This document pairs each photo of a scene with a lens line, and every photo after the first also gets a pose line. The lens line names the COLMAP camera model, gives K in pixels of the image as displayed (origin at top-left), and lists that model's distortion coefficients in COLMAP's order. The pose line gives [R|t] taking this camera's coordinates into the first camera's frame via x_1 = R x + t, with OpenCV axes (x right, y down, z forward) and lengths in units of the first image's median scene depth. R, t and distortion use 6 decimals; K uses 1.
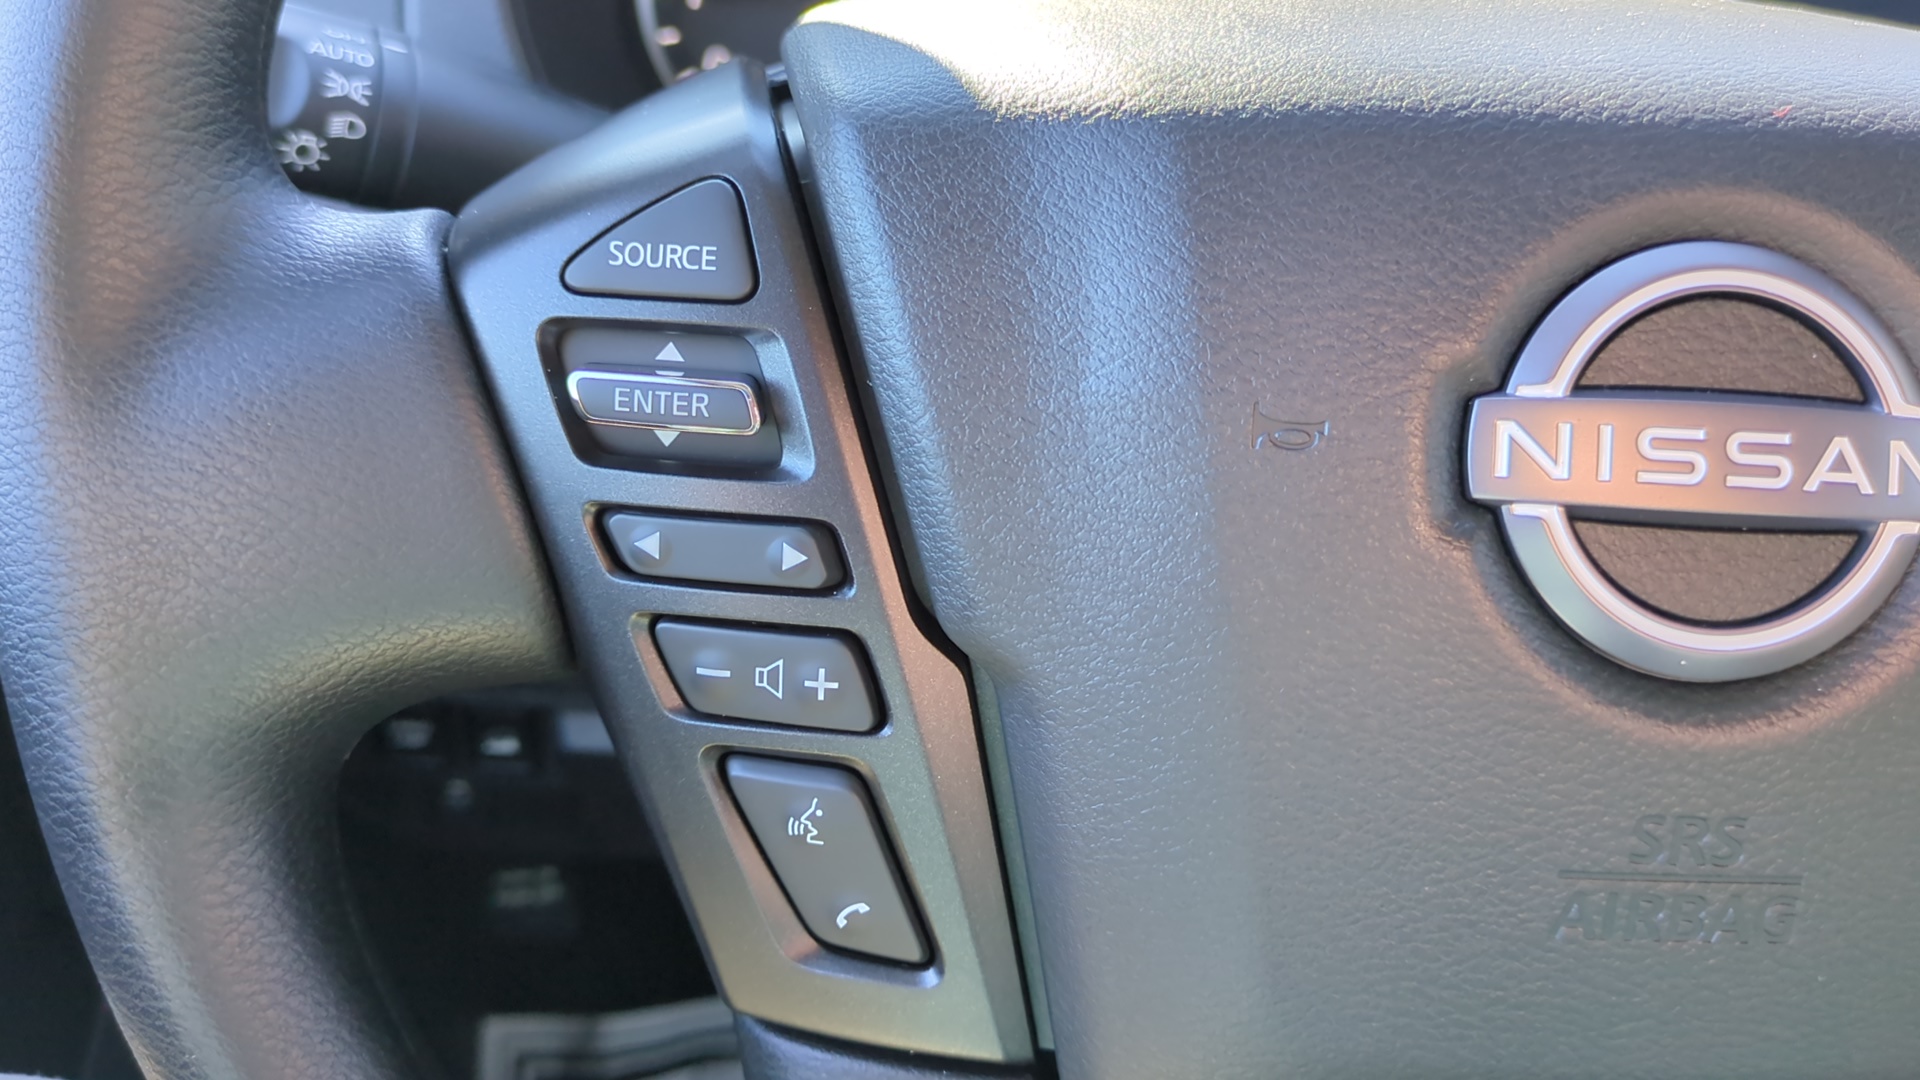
lens RADIAL K [[1620.6, 0, 953.2], [0, 1620.6, 550.2], [0, 0, 1]] dist [0.041162, -0.058435]
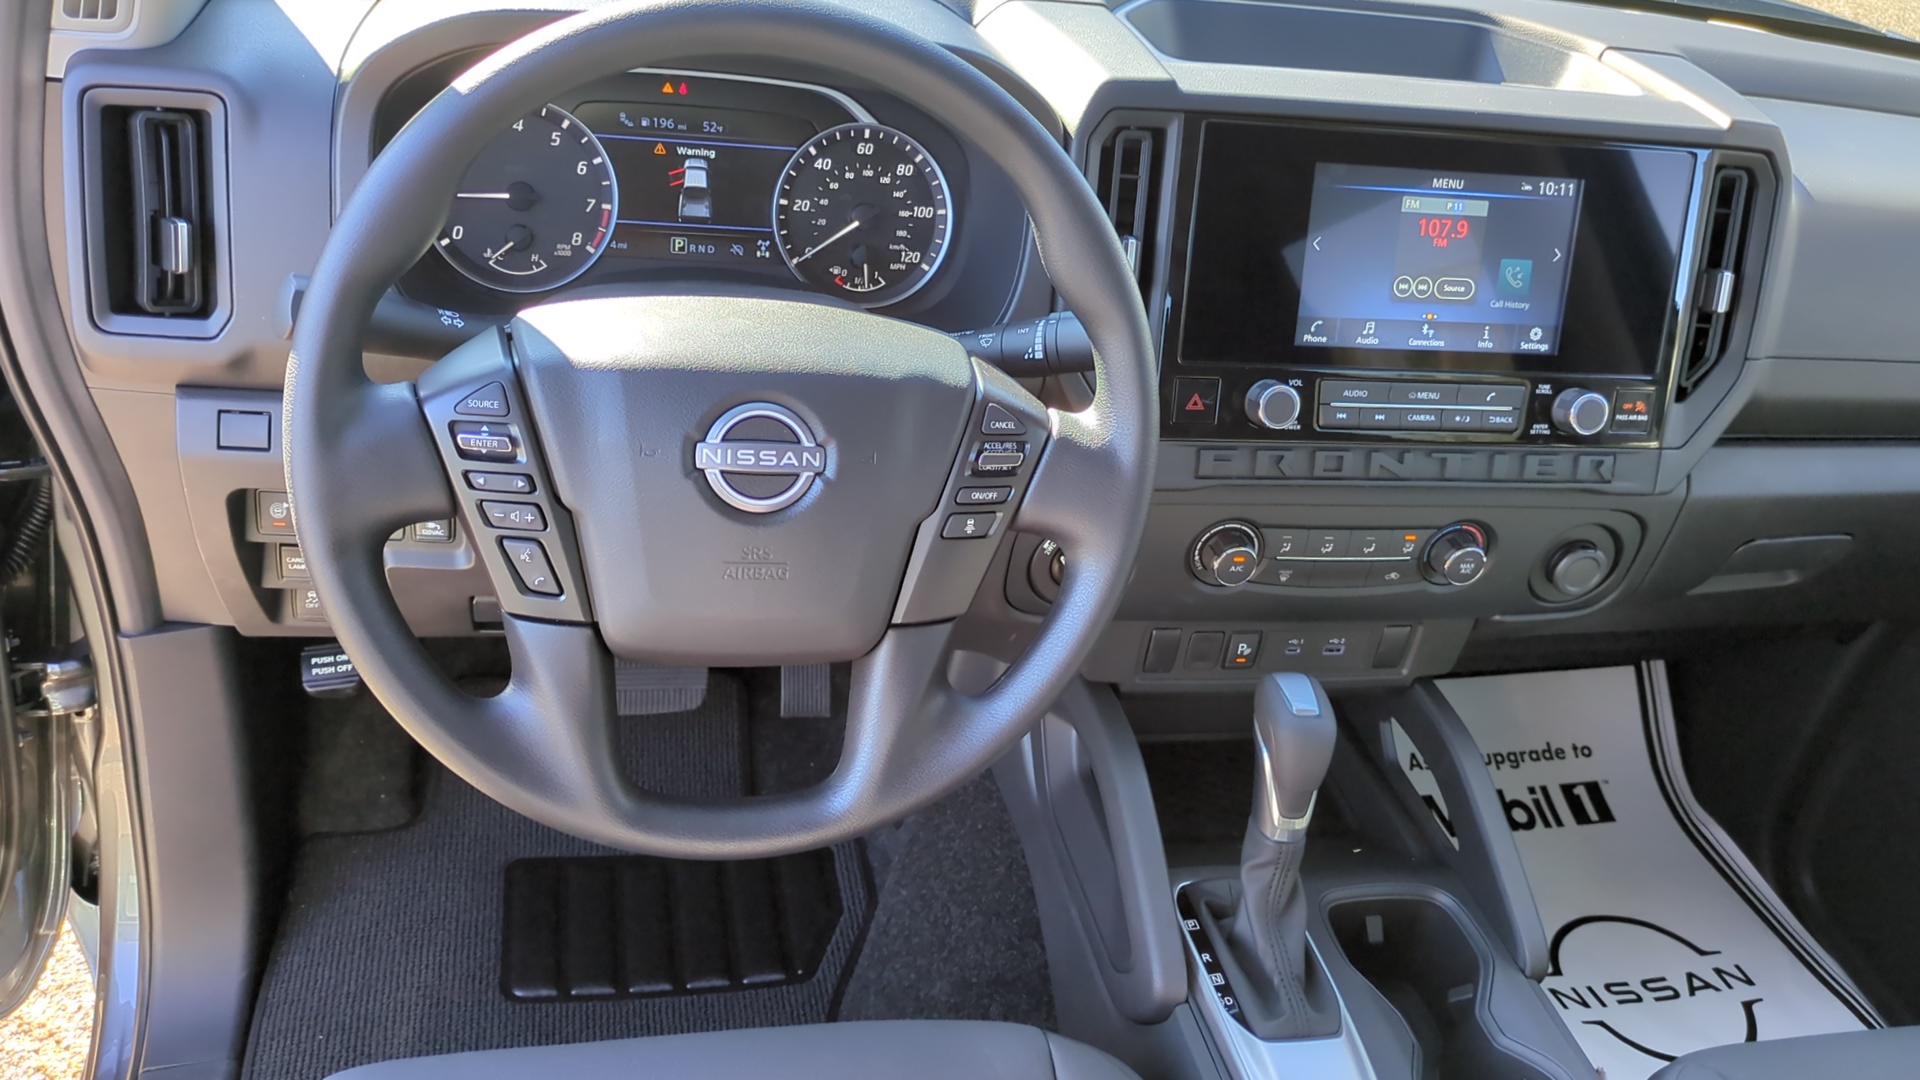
lens RADIAL K [[1620.6, 0, 953.7], [0, 1620.6, 531.5], [0, 0, 1]] dist [0.041162, -0.058435]
pose [[0.980978, -0.019357, 0.193153, 0.160317], [0.003800, 0.996740, 0.080589, -0.190783], [-0.194083, -0.078322, 0.977853, -2.966057]]
